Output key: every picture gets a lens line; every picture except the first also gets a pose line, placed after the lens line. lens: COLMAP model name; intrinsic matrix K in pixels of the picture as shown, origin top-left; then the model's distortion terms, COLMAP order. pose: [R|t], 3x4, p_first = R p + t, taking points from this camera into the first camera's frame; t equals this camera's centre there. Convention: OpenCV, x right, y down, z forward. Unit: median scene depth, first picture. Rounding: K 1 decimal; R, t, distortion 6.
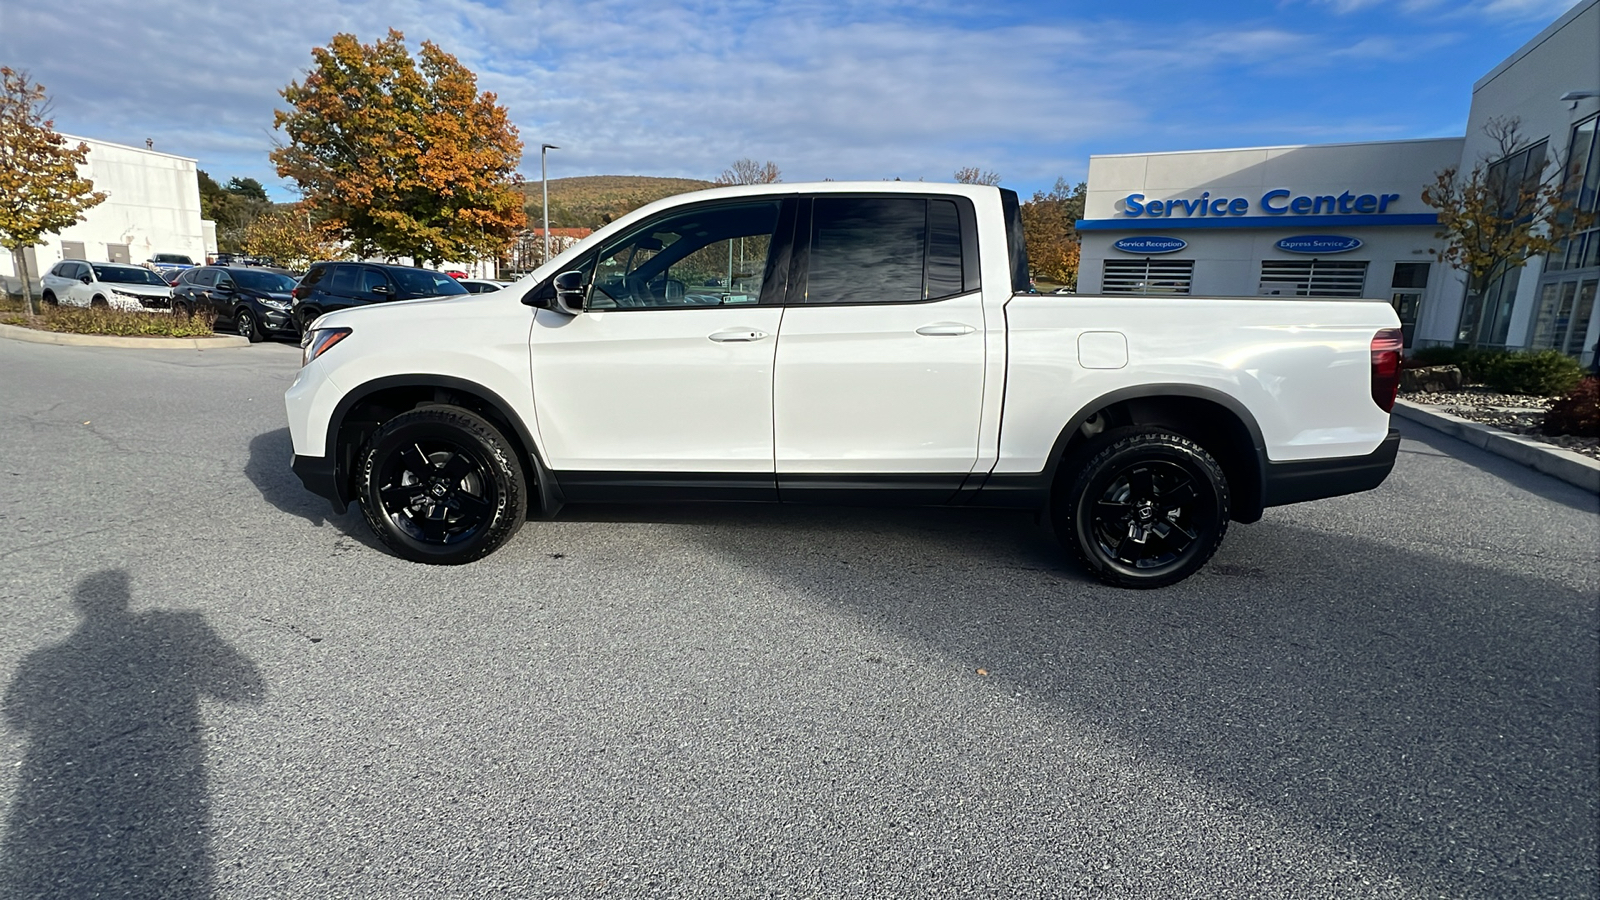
lens RADIAL K [[729.0, 0, 800.0], [0, 729.0, 450.0], [0, 0, 1]] dist [-0.003499, 0.000194]
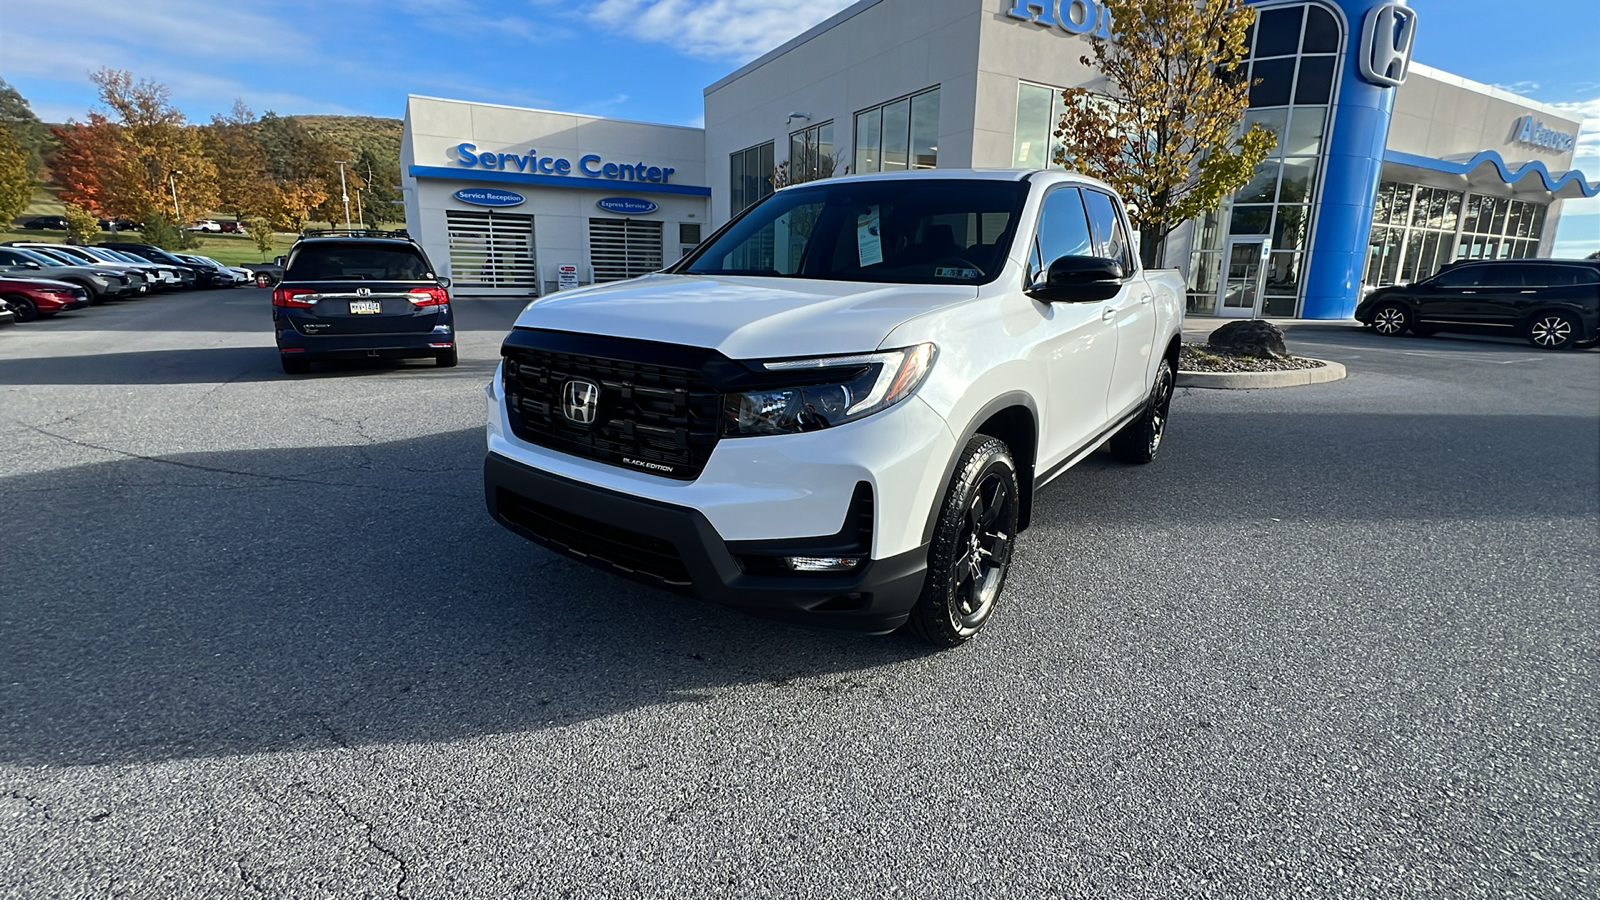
lens RADIAL K [[735.8, 0, 801.6], [0, 735.8, 436.8], [0, 0, 1]] dist [-0.001978, -0.000253]
pose [[0.568765, -0.200517, 0.797684, -0.149806], [0.162873, 0.978081, 0.129732, -0.023015], [-0.806213, 0.056134, 0.588957, 0.085228]]
